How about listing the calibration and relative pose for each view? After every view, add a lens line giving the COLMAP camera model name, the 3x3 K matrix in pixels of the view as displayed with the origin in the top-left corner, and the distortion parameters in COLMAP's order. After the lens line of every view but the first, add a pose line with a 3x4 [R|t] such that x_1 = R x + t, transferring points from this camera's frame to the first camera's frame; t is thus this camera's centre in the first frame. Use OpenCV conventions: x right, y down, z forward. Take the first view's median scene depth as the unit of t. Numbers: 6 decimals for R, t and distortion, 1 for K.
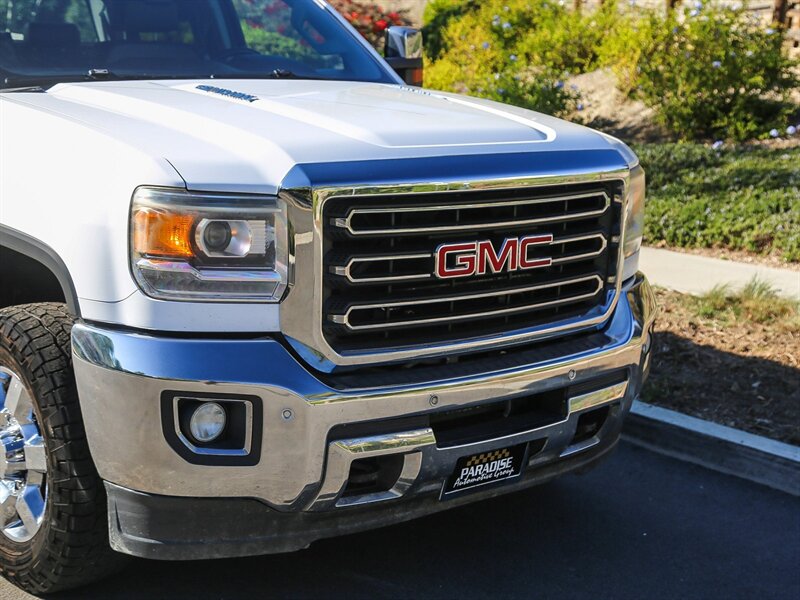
lens RADIAL K [[1272.2, 0, 400.0], [0, 1272.2, 300.0], [0, 0, 1]] dist [0.079613, 0.128151]
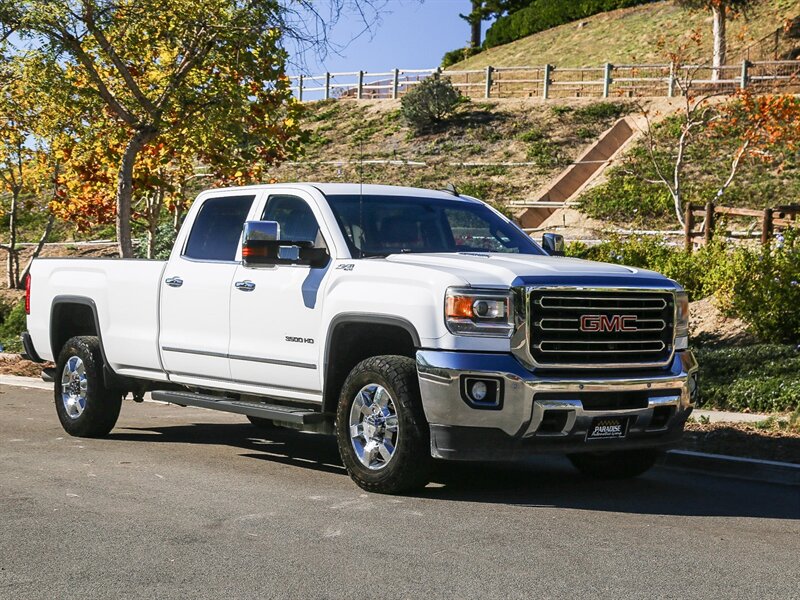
lens RADIAL K [[1272.2, 0, 400.0], [0, 1272.2, 300.0], [0, 0, 1]] dist [0.079613, 0.128151]
pose [[0.995387, -0.016894, -0.094438, -0.071867], [-0.001843, 0.980823, -0.194891, 0.352479], [0.095919, 0.194166, 0.976268, -1.143579]]
